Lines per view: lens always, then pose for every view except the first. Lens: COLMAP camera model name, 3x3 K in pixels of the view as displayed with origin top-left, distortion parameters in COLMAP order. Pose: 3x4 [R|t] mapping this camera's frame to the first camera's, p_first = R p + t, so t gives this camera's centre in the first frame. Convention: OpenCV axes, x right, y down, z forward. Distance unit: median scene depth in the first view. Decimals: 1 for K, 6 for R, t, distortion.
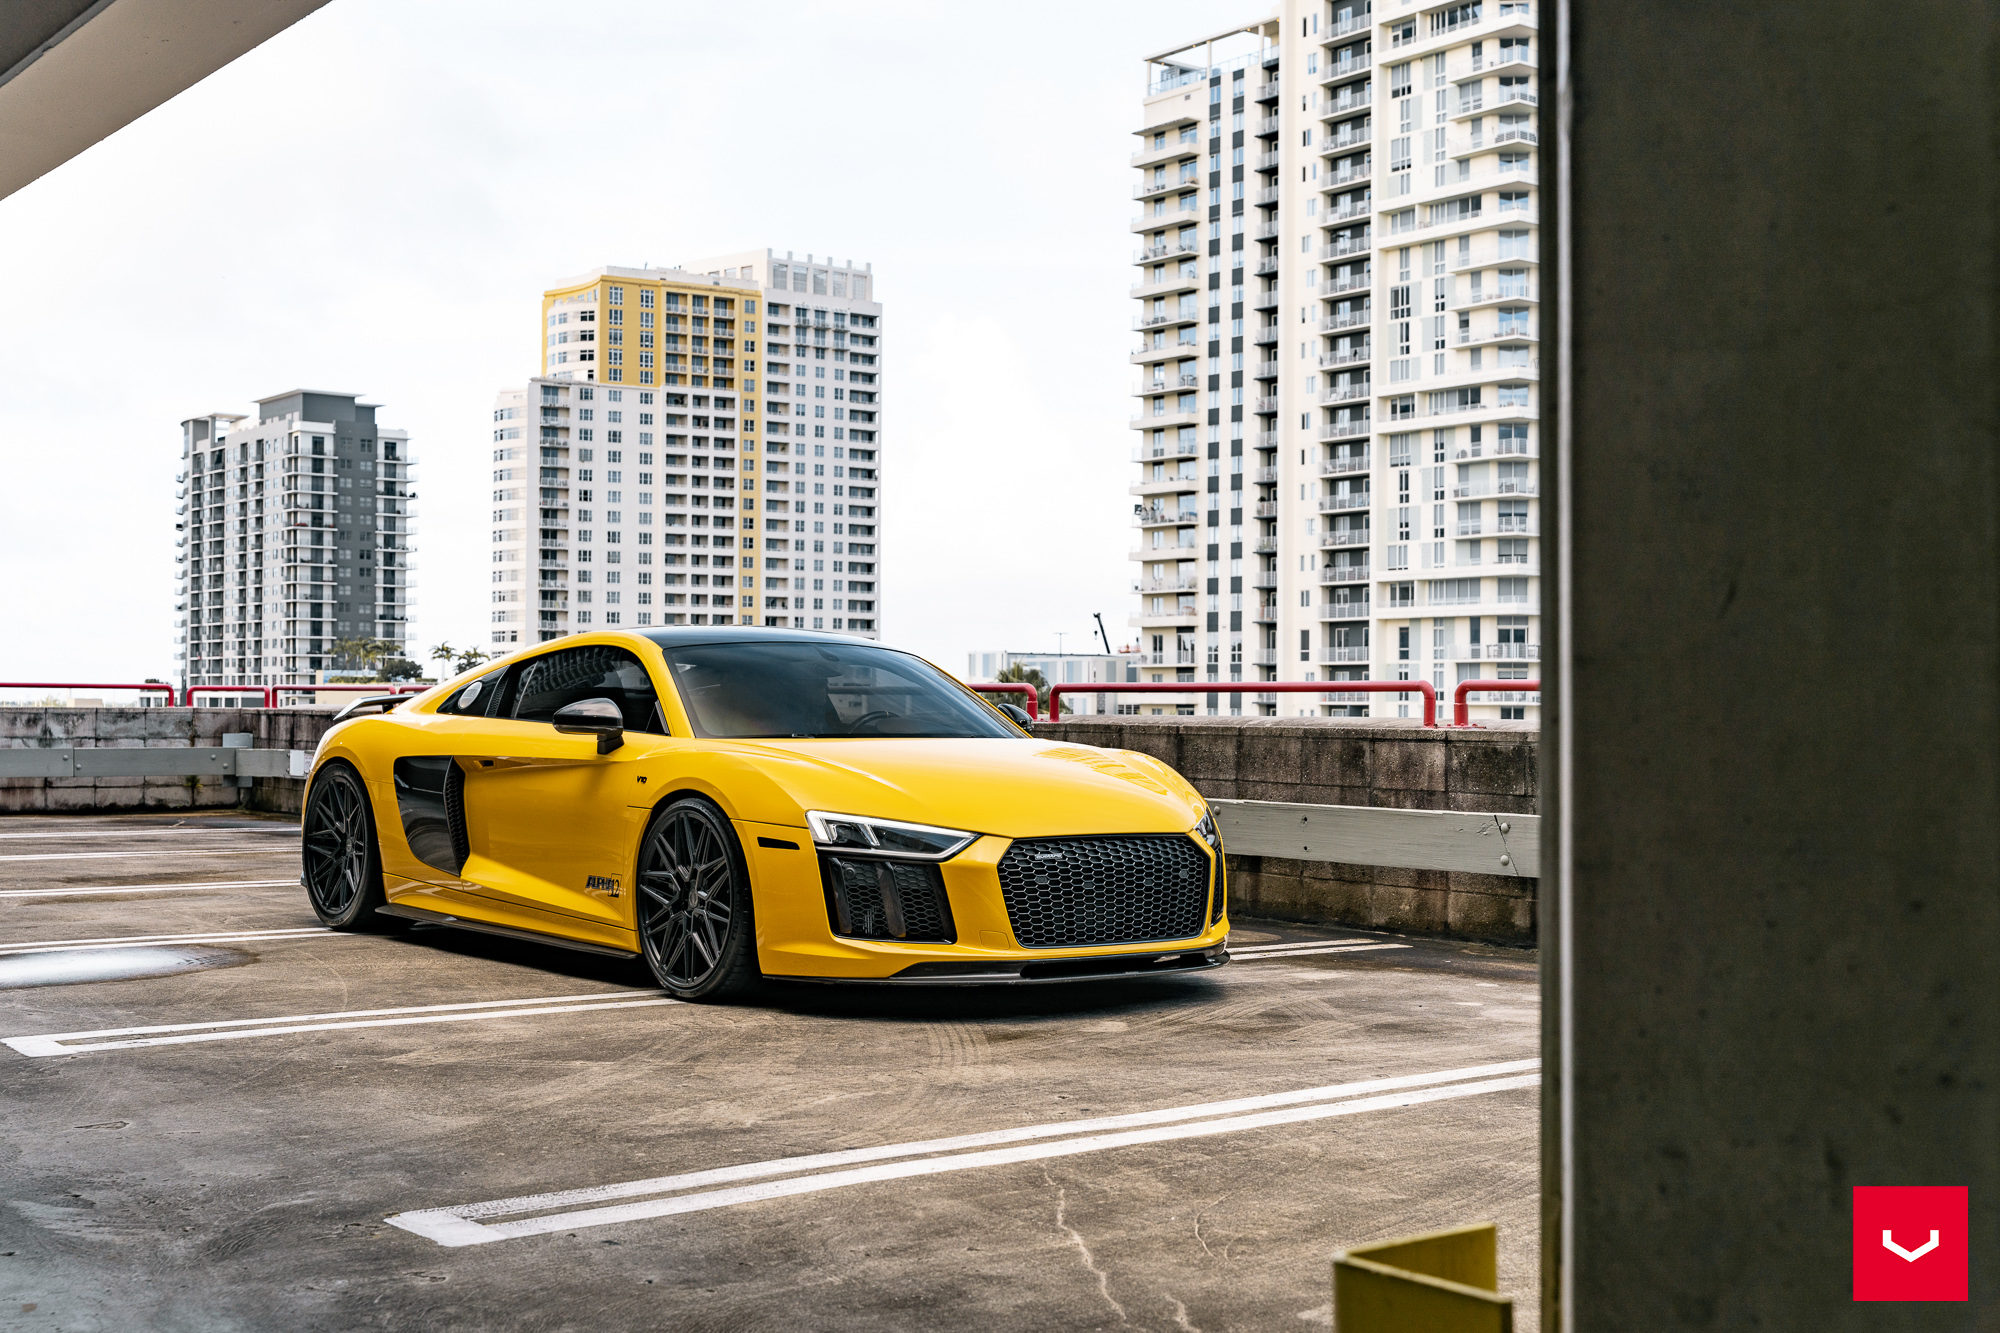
lens RADIAL K [[2327.5, 0, 994.6], [0, 2327.5, 676.3], [0, 0, 1]] dist [-0.006945, 0.000000]
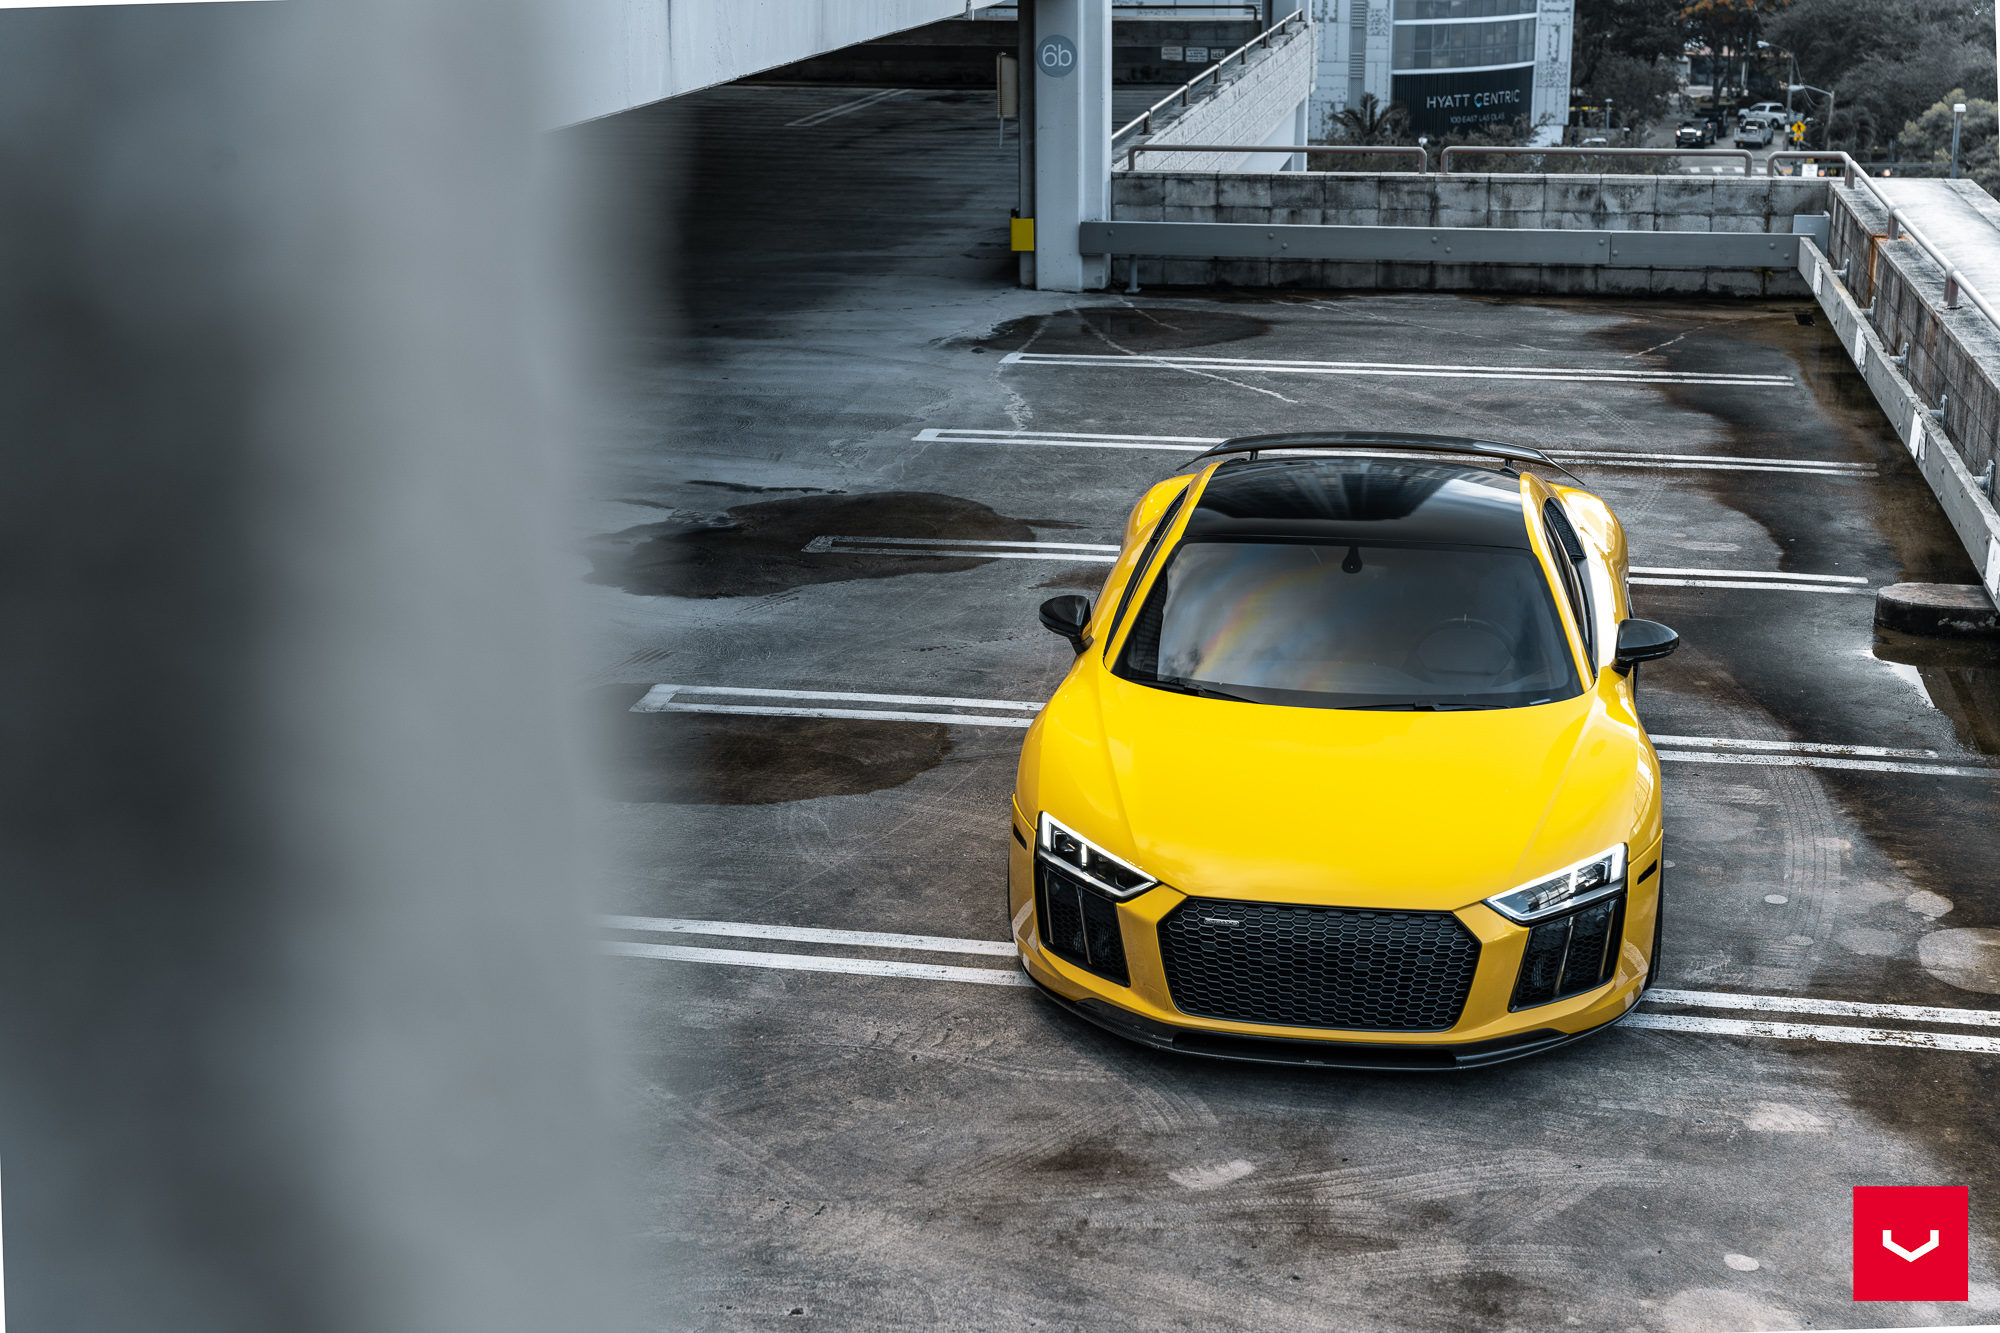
lens RADIAL K [[2912.8, 0, 1003.8], [0, 2912.8, 663.2], [0, 0, 1]] dist [0.060376, 0.000000]
pose [[0.644326, 0.200757, -0.737930, 0.306585], [0.029338, 0.957729, 0.286171, -0.135128], [0.764188, -0.206037, 0.611200, 0.102421]]
